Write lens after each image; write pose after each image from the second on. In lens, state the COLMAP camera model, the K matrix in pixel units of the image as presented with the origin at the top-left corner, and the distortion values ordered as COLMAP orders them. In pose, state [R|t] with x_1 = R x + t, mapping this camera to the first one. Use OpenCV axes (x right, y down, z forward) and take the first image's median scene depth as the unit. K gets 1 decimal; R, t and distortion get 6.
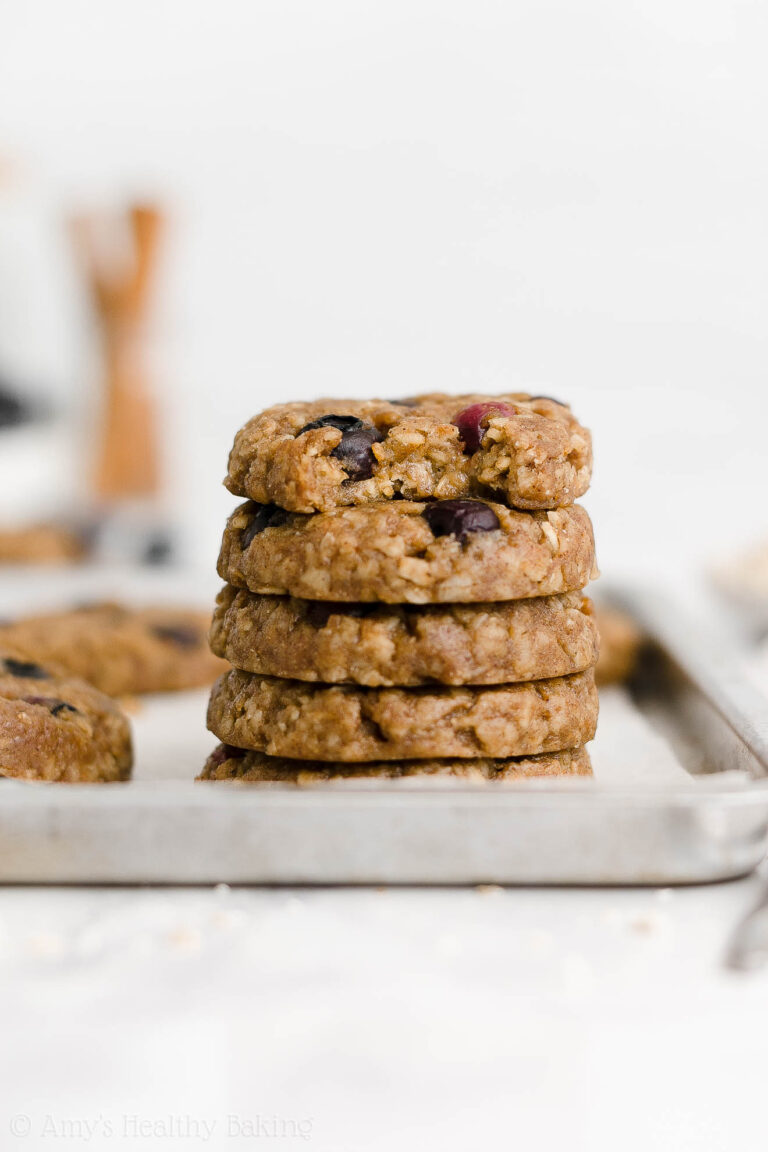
lens RADIAL K [[3290.1, 0, 384.1], [0, 3290.1, 577.0], [0, 0, 1]] dist [-0.162690, 0.000000]
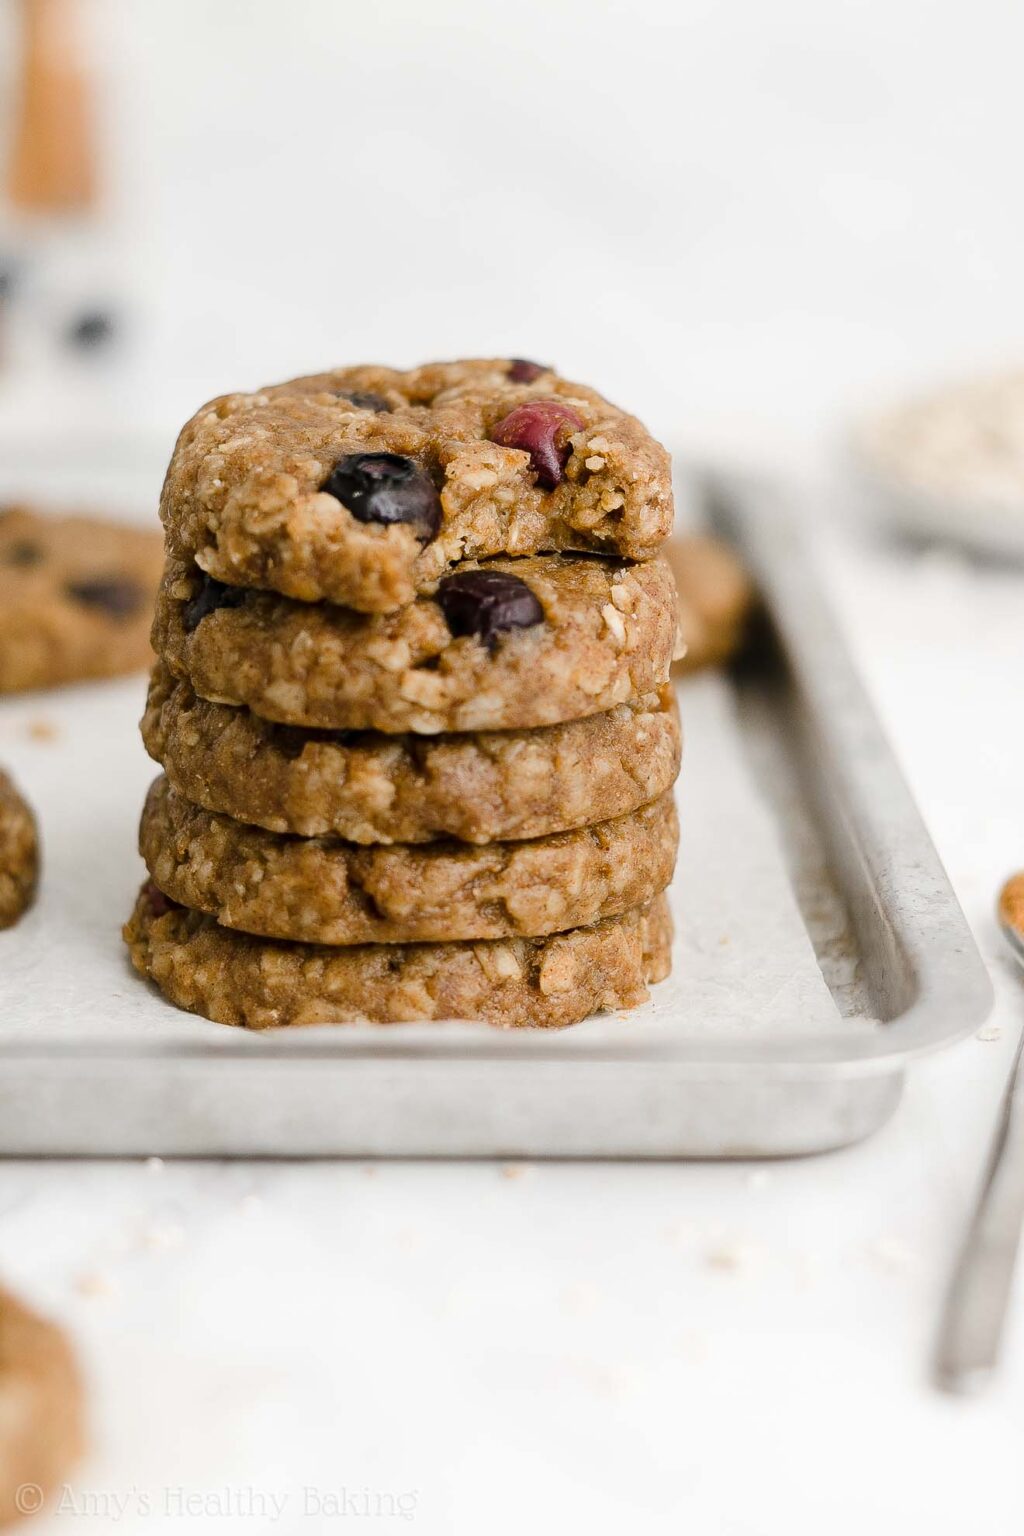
lens RADIAL K [[4386.8, 0, 509.1], [0, 4386.8, 767.1], [0, 0, 1]] dist [-0.162690, 0.000000]
pose [[0.999861, 0.006352, 0.015416, 0.013182], [-0.009580, 0.975596, 0.219366, -0.192816], [-0.013646, -0.219483, 0.975521, 0.063004]]
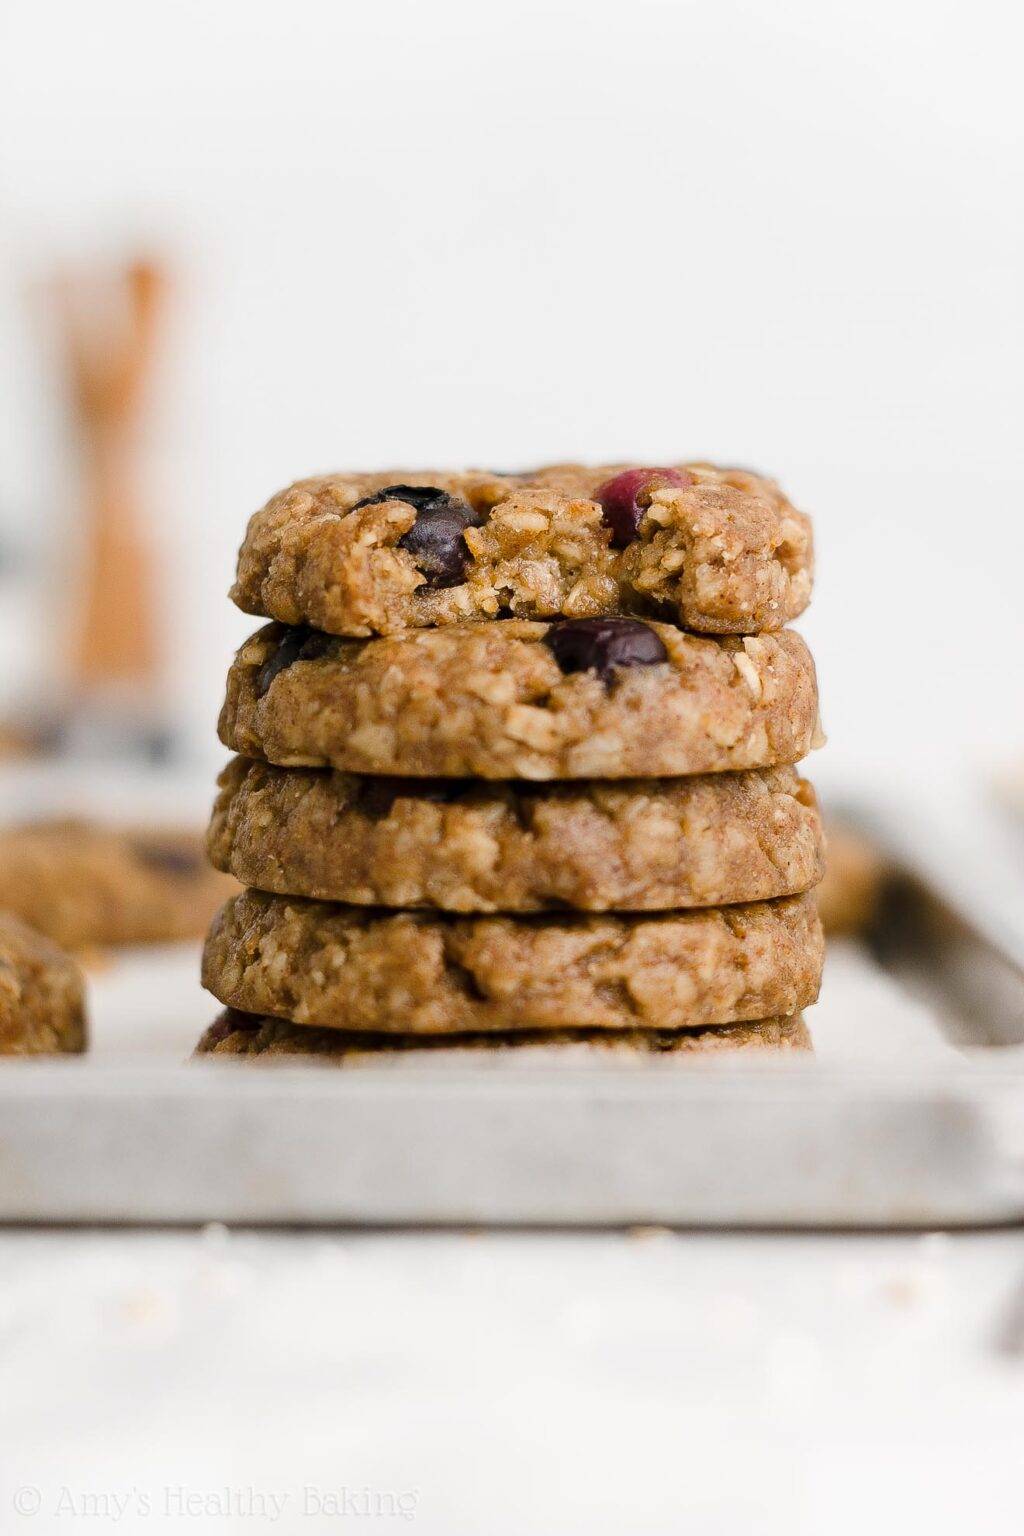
lens RADIAL K [[4386.8, 0, 515.7], [0, 4386.8, 768.6], [0, 0, 1]] dist [-0.162690, 0.000000]
pose [[0.999996, 0.002870, 0.000257, 0.006140], [-0.002862, 0.999623, -0.027315, 0.028411], [-0.000335, 0.027314, 0.999627, 0.167169]]
